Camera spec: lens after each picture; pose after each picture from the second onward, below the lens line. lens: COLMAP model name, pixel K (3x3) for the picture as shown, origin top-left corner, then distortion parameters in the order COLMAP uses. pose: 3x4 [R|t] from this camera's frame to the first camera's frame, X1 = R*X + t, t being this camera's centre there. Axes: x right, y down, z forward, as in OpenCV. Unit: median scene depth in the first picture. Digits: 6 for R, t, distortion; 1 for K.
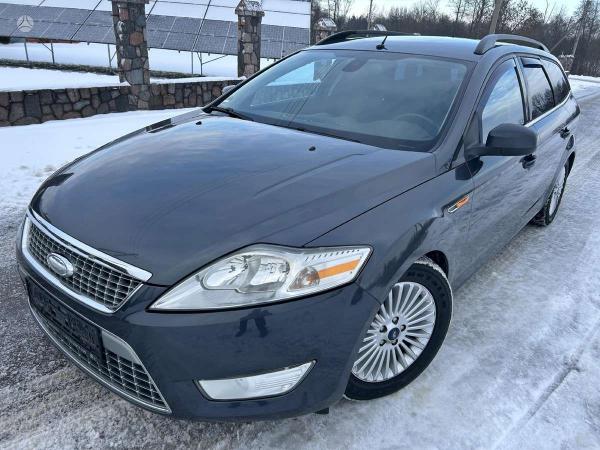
lens RADIAL K [[464.5, 0, 302.7], [0, 464.5, 225.9], [0, 0, 1]] dist [0.052843, -0.057877]
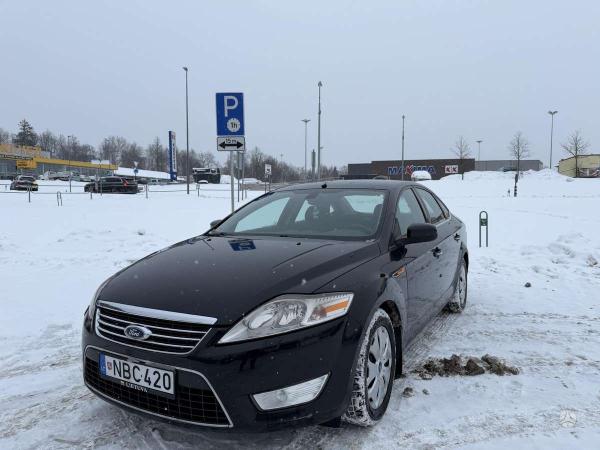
lens RADIAL K [[464.5, 0, 302.7], [0, 464.5, 225.9], [0, 0, 1]] dist [0.052843, -0.057877]
pose [[0.979741, -0.069110, 0.187967, -0.182958], [0.125945, 0.942363, -0.309984, 0.184164], [-0.155710, 0.327378, 0.931975, -0.297106]]
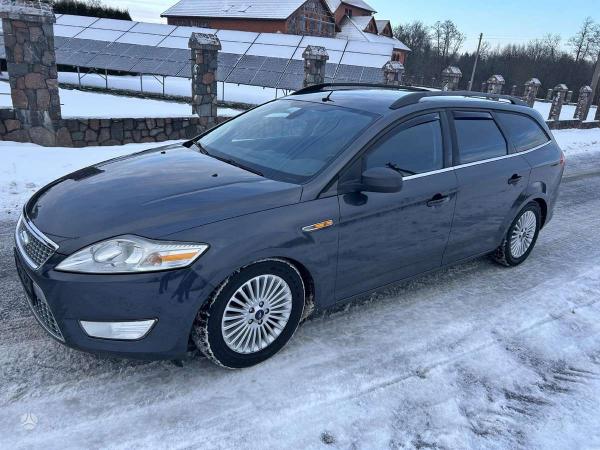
lens RADIAL K [[464.5, 0, 302.7], [0, 464.5, 225.9], [0, 0, 1]] dist [0.052843, -0.057877]
pose [[0.973510, 0.089075, -0.210579, 0.456135], [-0.102429, 0.993308, -0.053360, 0.021218], [0.204417, 0.073516, 0.976119, -0.207850]]
